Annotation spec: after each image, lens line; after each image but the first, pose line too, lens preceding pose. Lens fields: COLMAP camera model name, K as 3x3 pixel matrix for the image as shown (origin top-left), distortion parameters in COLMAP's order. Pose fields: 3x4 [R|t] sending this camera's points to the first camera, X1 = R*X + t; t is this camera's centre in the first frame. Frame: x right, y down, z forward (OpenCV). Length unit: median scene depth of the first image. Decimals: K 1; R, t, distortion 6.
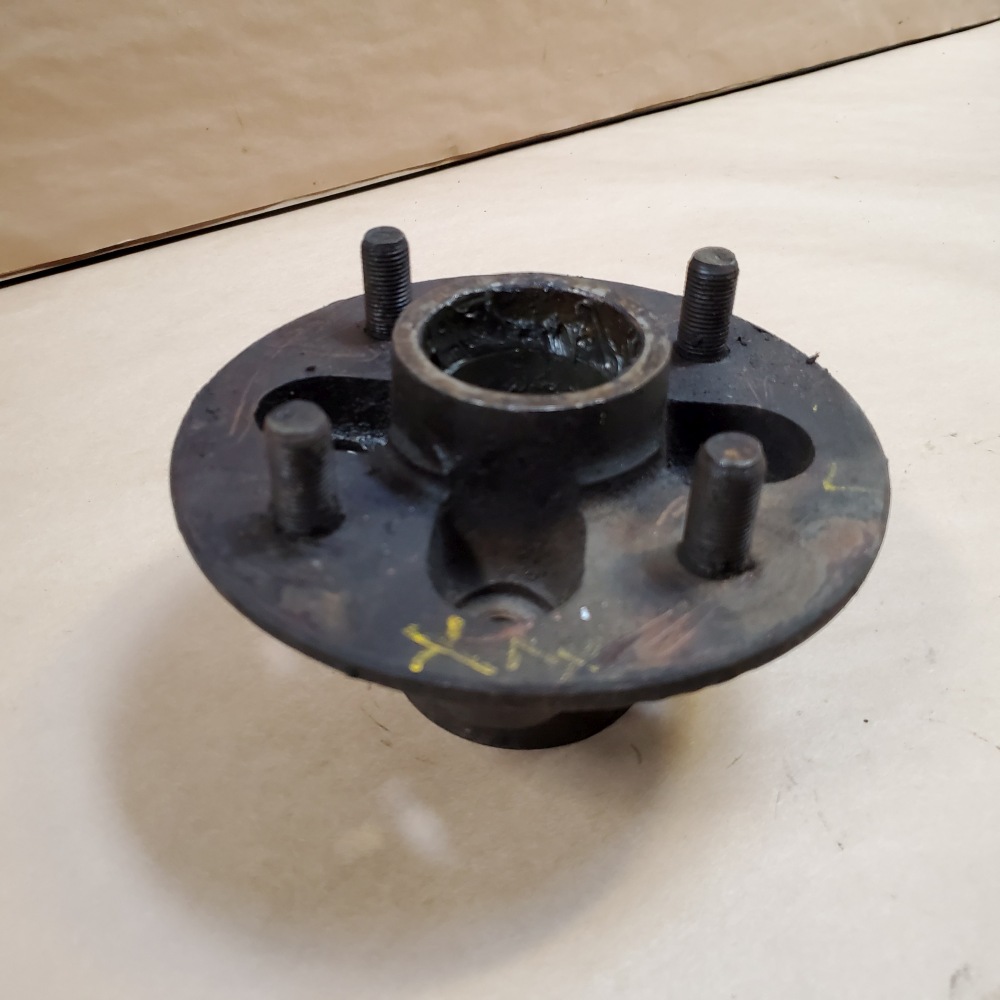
lens RADIAL K [[1061.0, 0, 498.9], [0, 1061.0, 485.3], [0, 0, 1]] dist [-0.004992, 0.000000]
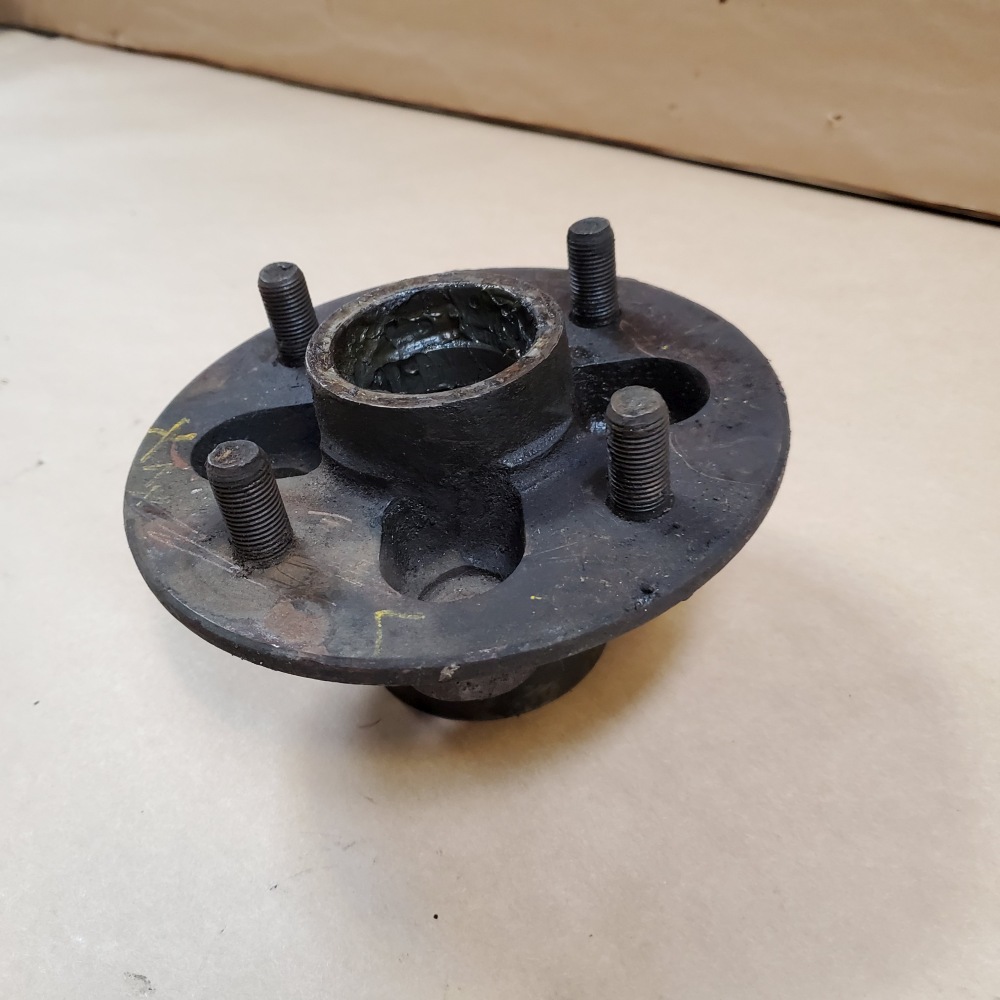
lens RADIAL K [[1061.0, 0, 493.4], [0, 1061.0, 505.1], [0, 0, 1]] dist [-0.004992, 0.000000]
pose [[0.163060, 0.600141, -0.783098, 0.456191], [-0.489880, 0.738216, 0.463740, -0.251588], [0.856405, 0.308006, 0.414370, 0.309429]]
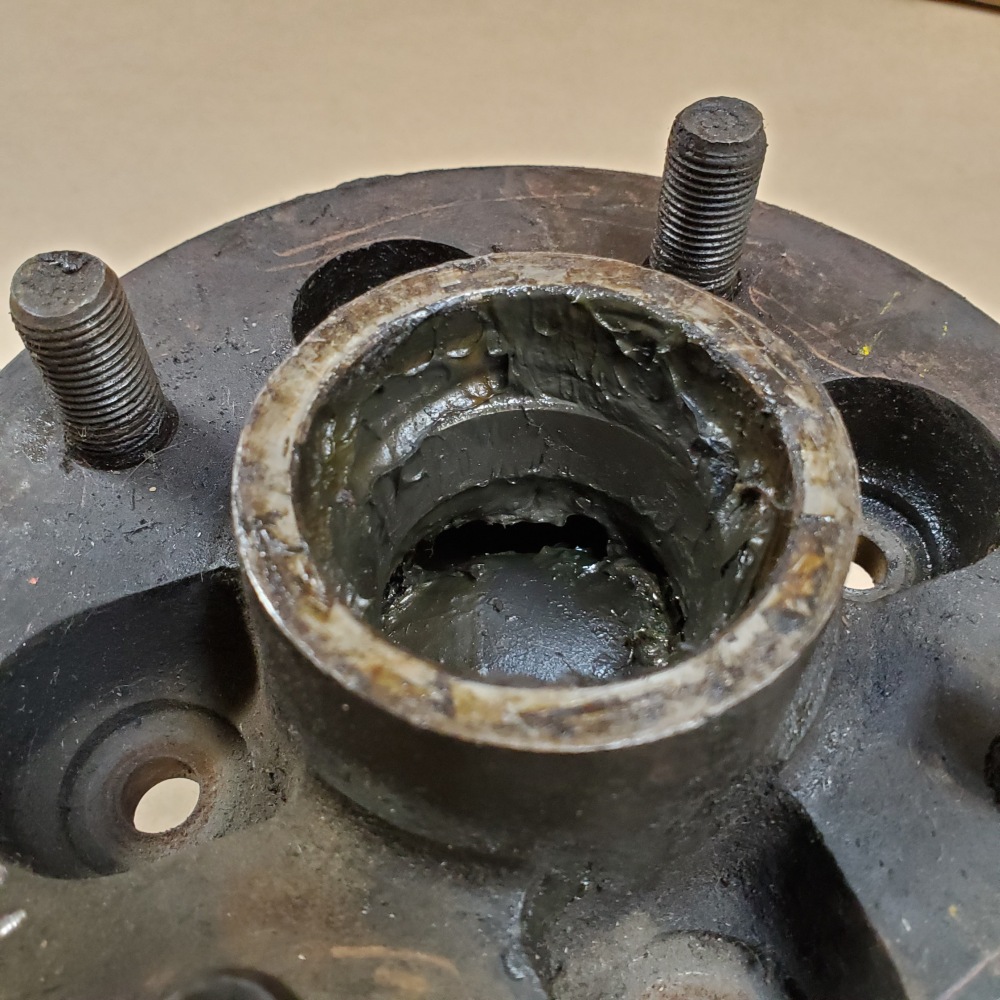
lens RADIAL K [[1061.0, 0, 494.3], [0, 1061.0, 490.3], [0, 0, 1]] dist [-0.004992, 0.000000]
pose [[0.464525, 0.699482, -0.543084, 0.126787], [-0.532950, 0.710592, 0.459373, -0.152126], [0.707235, 0.076047, 0.702877, 0.314479]]
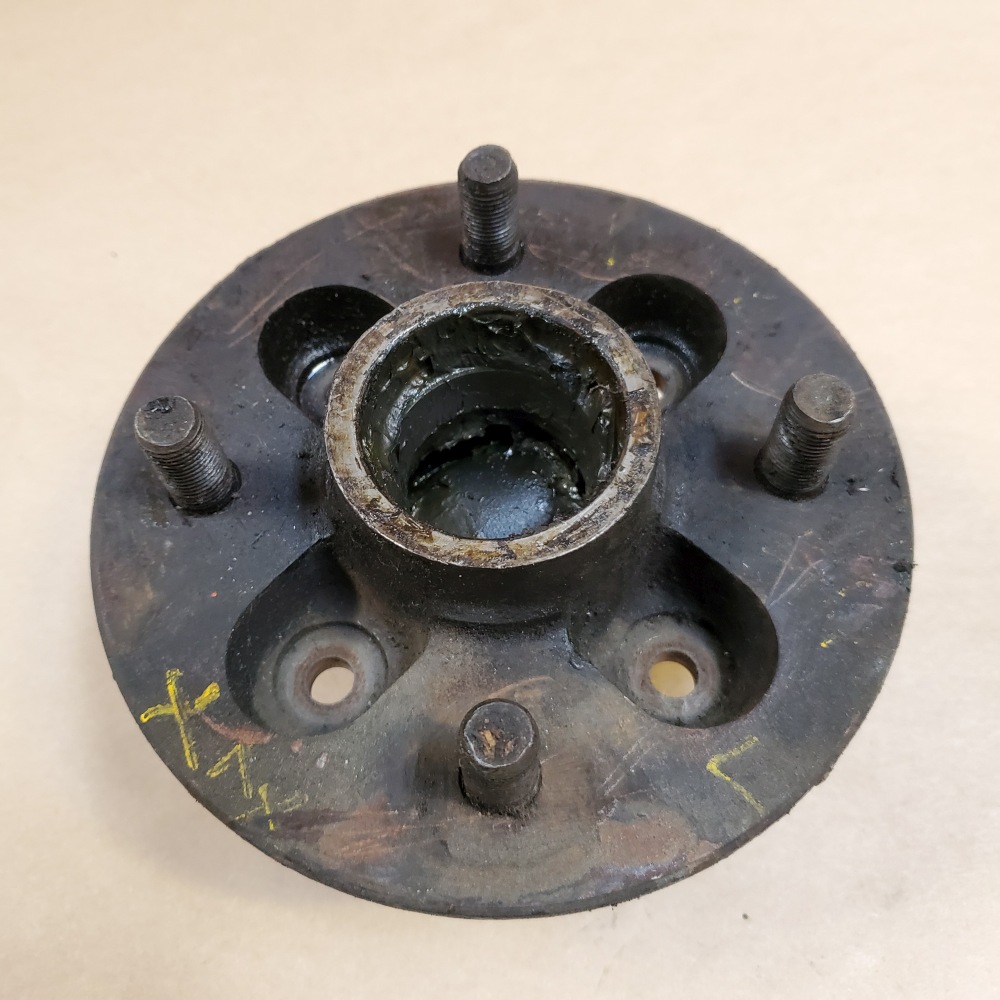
lens RADIAL K [[1061.0, 0, 498.3], [0, 1061.0, 493.3], [0, 0, 1]] dist [-0.004992, 0.000000]
pose [[0.796436, 0.517473, -0.312908, 0.149851], [-0.334289, 0.807936, 0.485273, -0.229174], [0.503926, -0.281887, 0.816455, 0.149263]]
